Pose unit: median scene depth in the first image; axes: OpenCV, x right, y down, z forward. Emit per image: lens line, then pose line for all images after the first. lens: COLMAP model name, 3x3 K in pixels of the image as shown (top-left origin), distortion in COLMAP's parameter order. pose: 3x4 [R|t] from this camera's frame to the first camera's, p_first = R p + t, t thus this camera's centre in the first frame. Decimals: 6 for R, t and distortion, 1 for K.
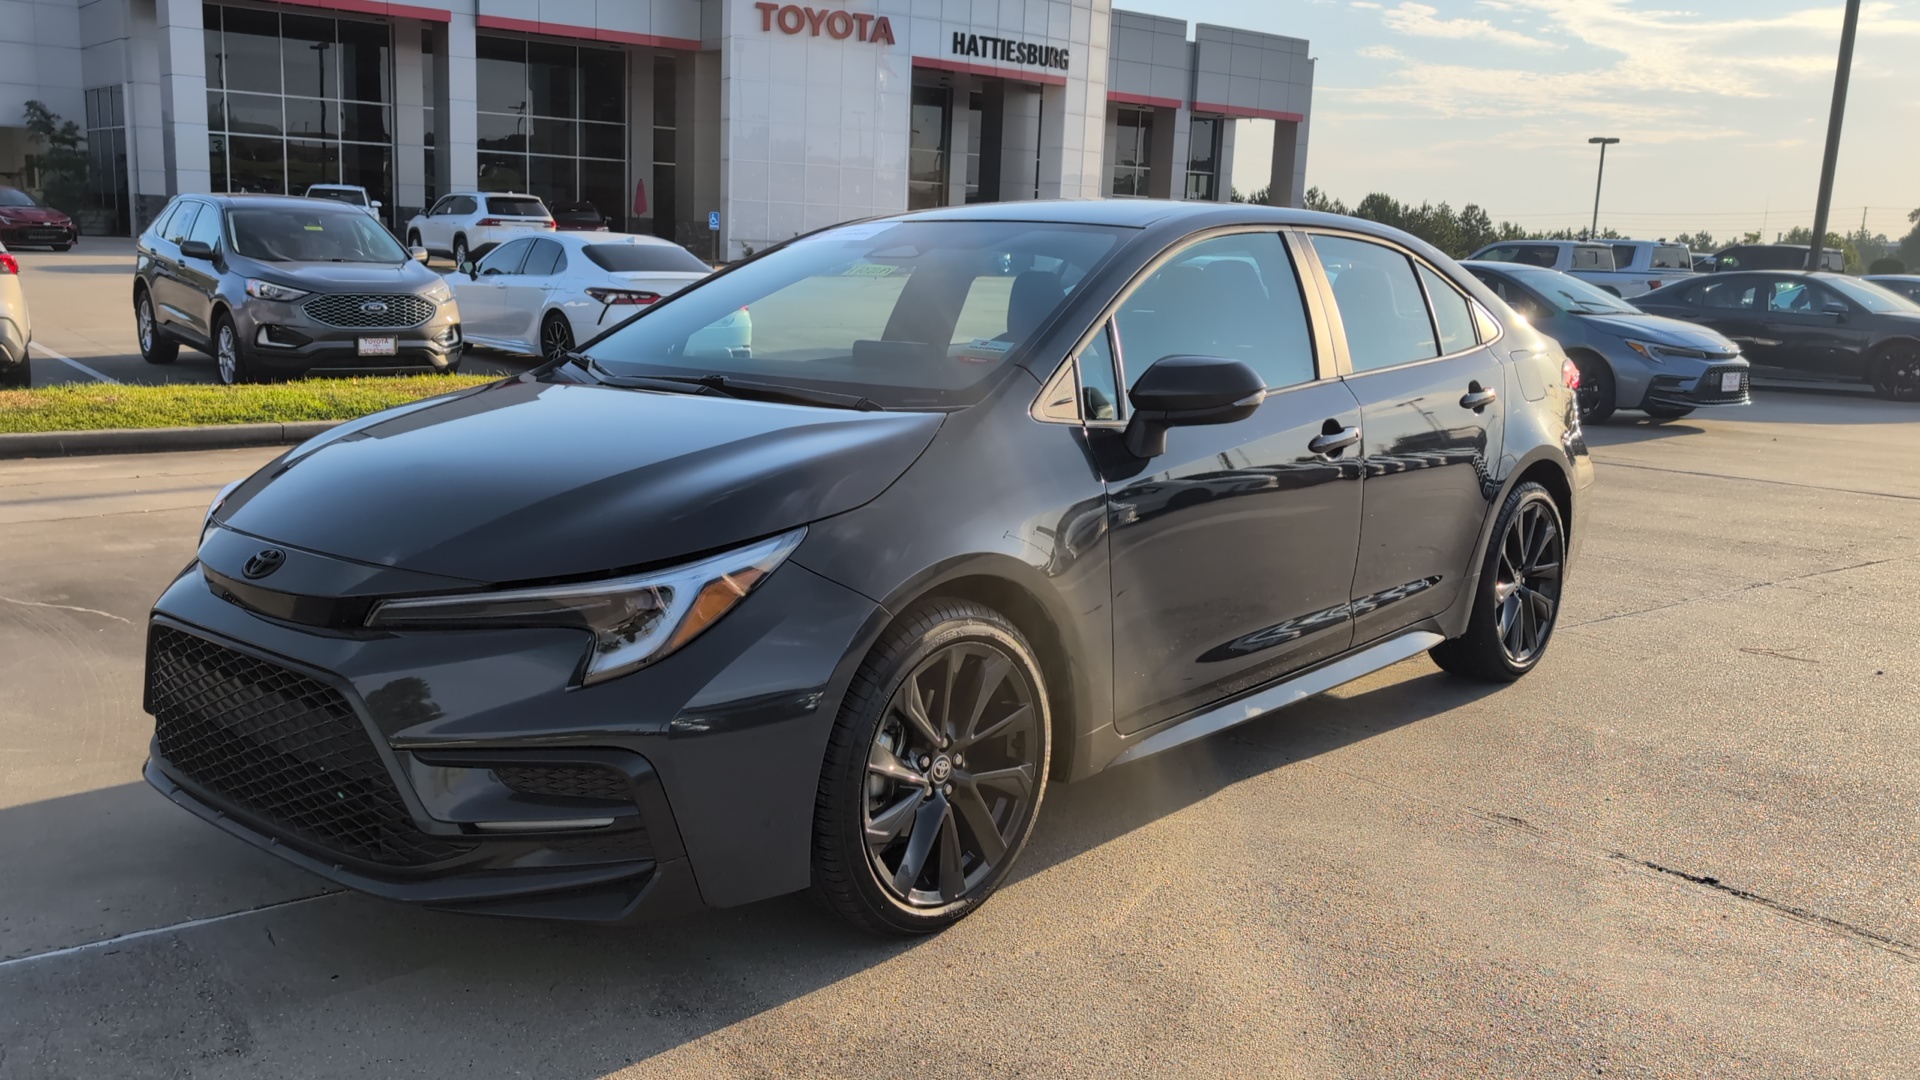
lens RADIAL K [[1594.4, 0, 963.3], [0, 1594.4, 574.9], [0, 0, 1]] dist [-0.002285, -0.011452]
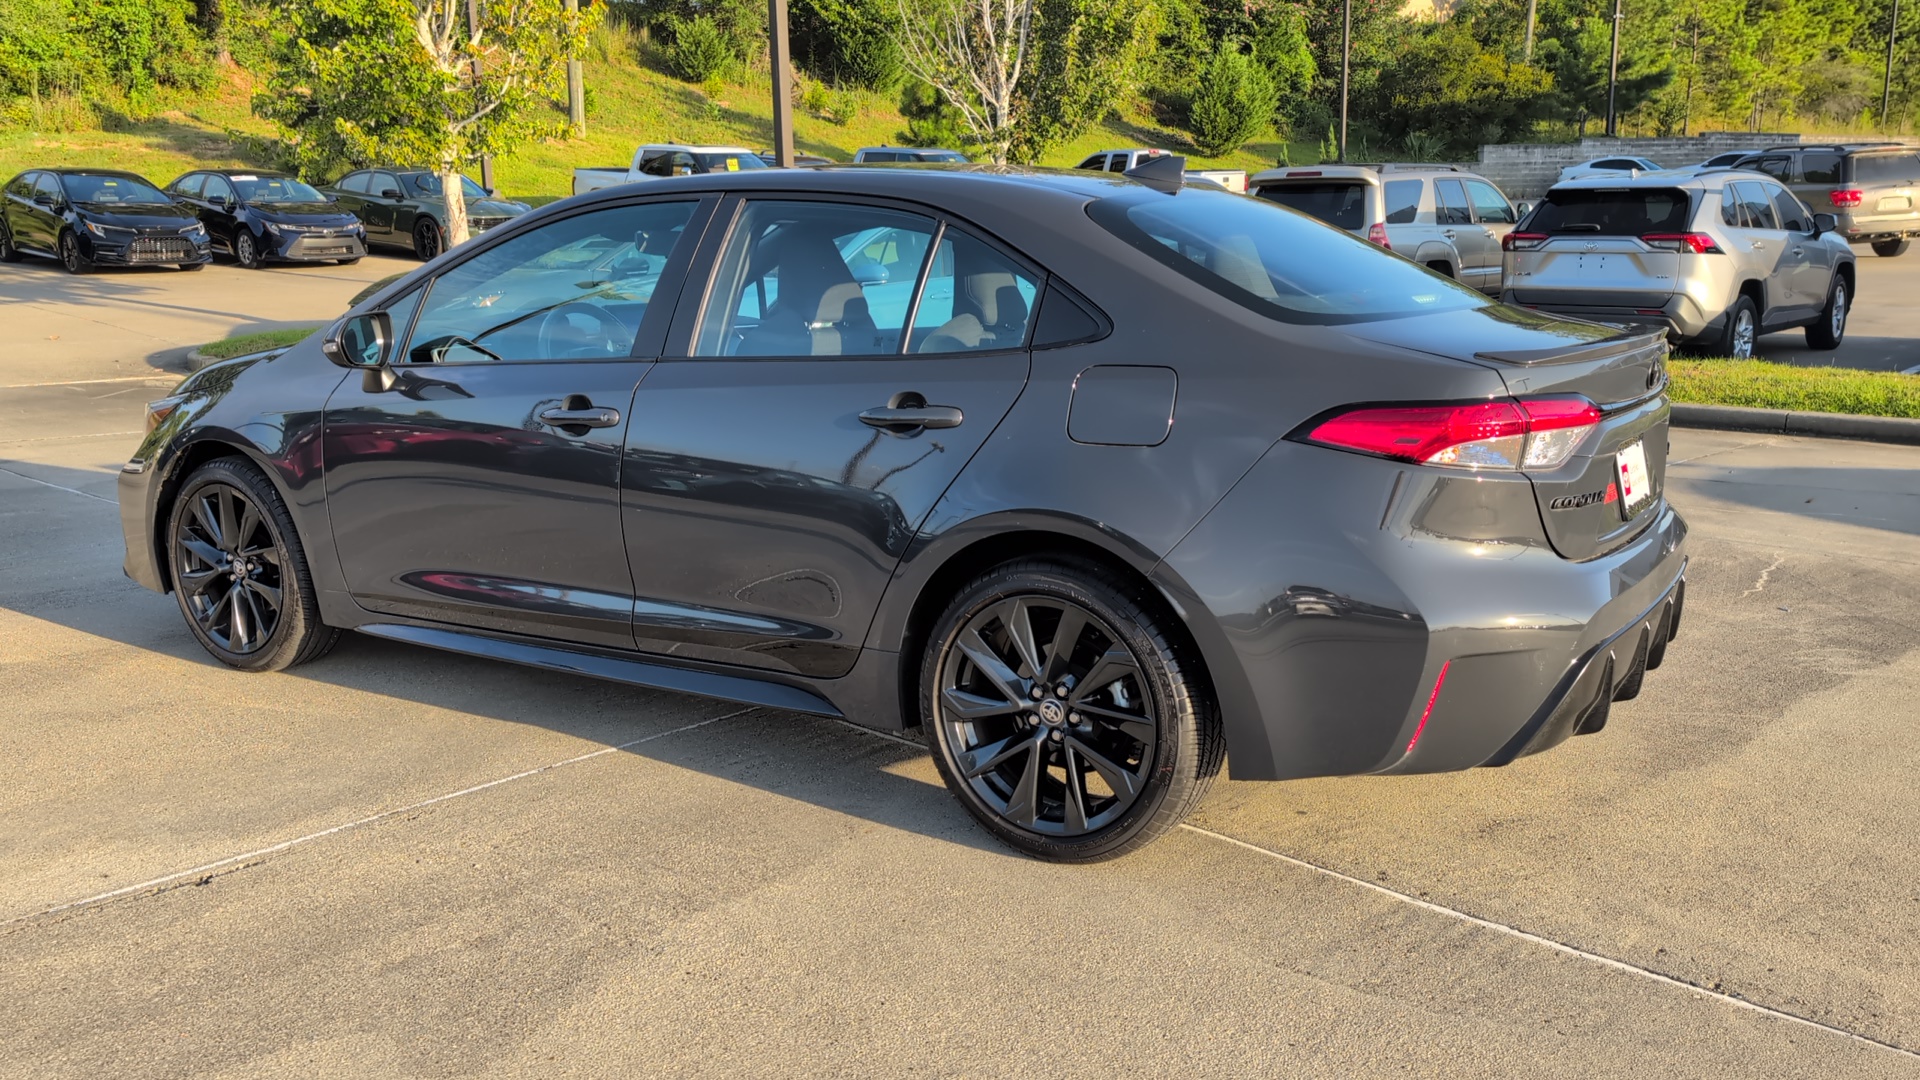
lens RADIAL K [[1594.4, 0, 963.3], [0, 1594.4, 574.9], [0, 0, 1]] dist [-0.002285, -0.011452]
pose [[0.132016, 0.184713, -0.973886, 0.109833], [-0.174165, 0.971523, 0.160656, -0.017023], [0.975827, 0.148408, 0.160427, 0.098967]]
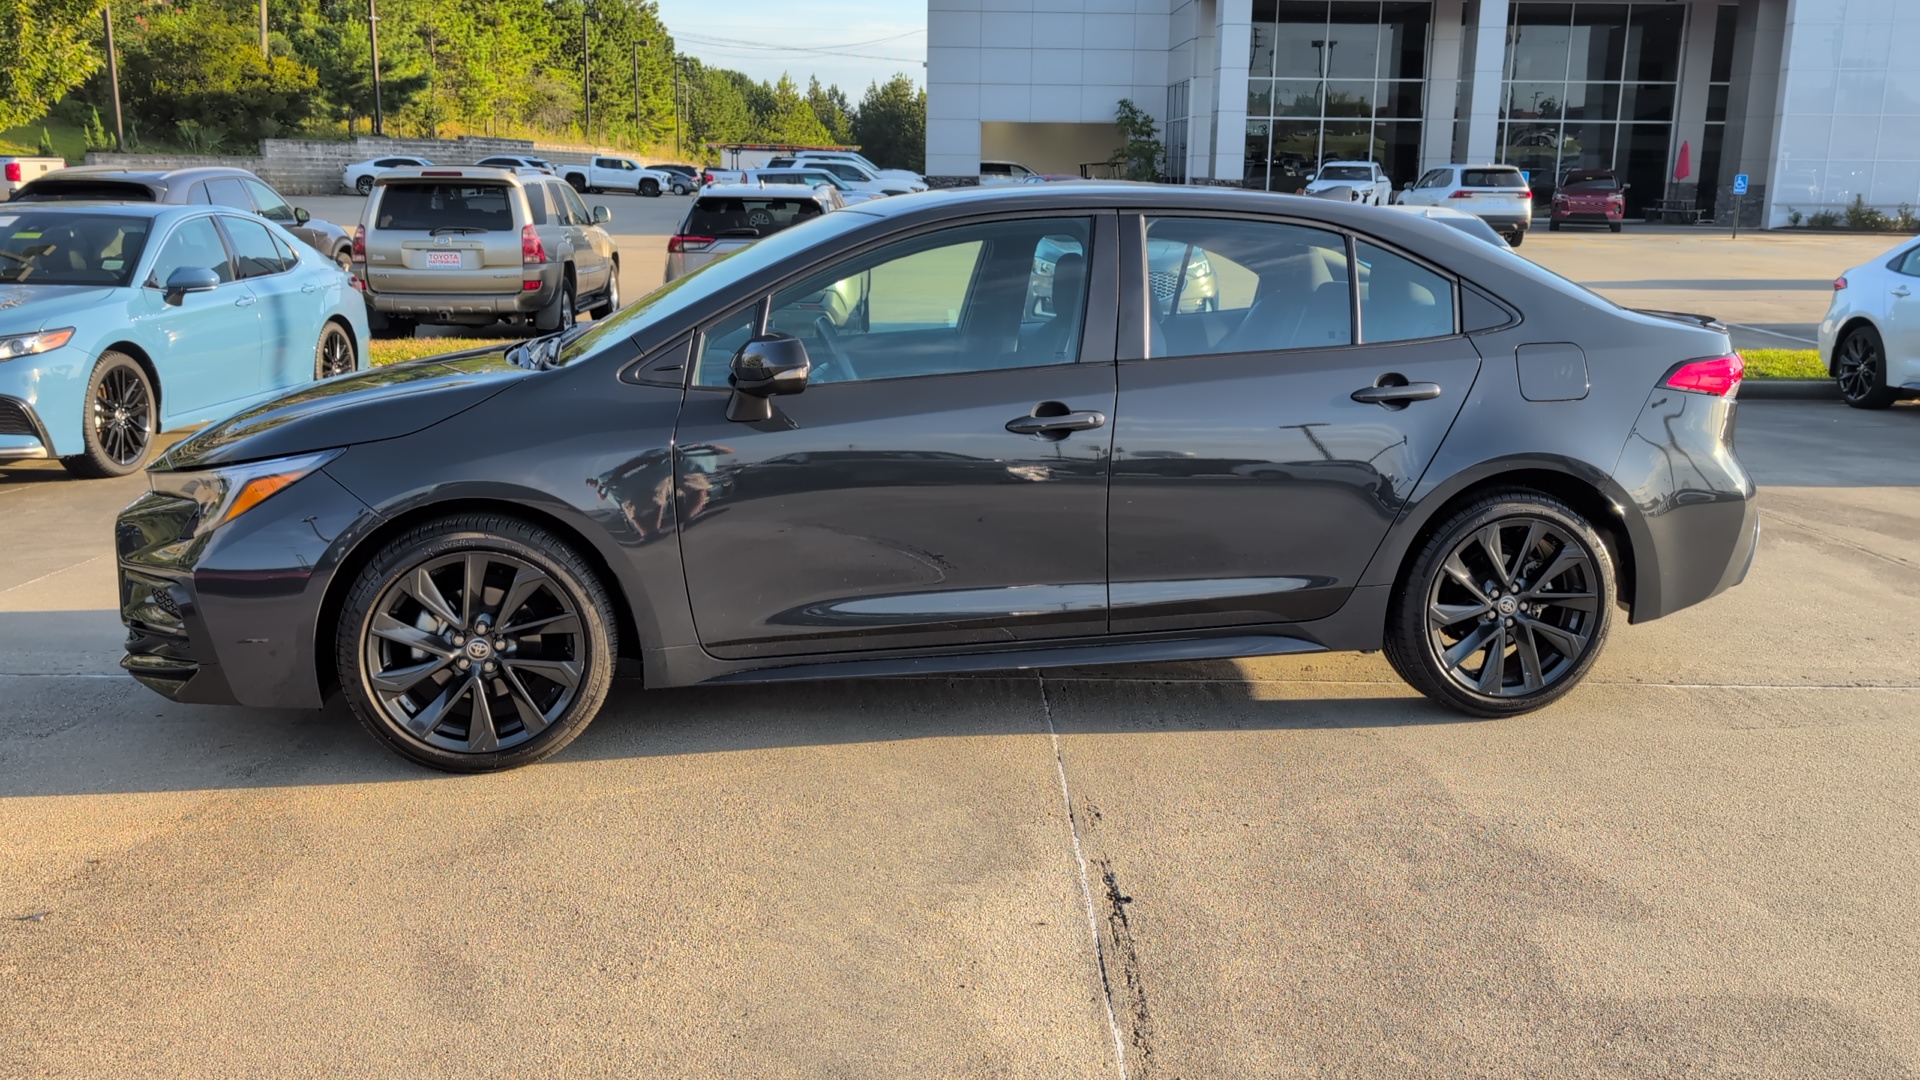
lens RADIAL K [[1594.4, 0, 963.3], [0, 1594.4, 574.9], [0, 0, 1]] dist [-0.002285, -0.011452]
pose [[0.788214, 0.112912, -0.604954, 0.072126], [-0.102126, 0.993393, 0.052349, -0.003067], [0.606868, 0.020519, 0.794538, 0.014255]]
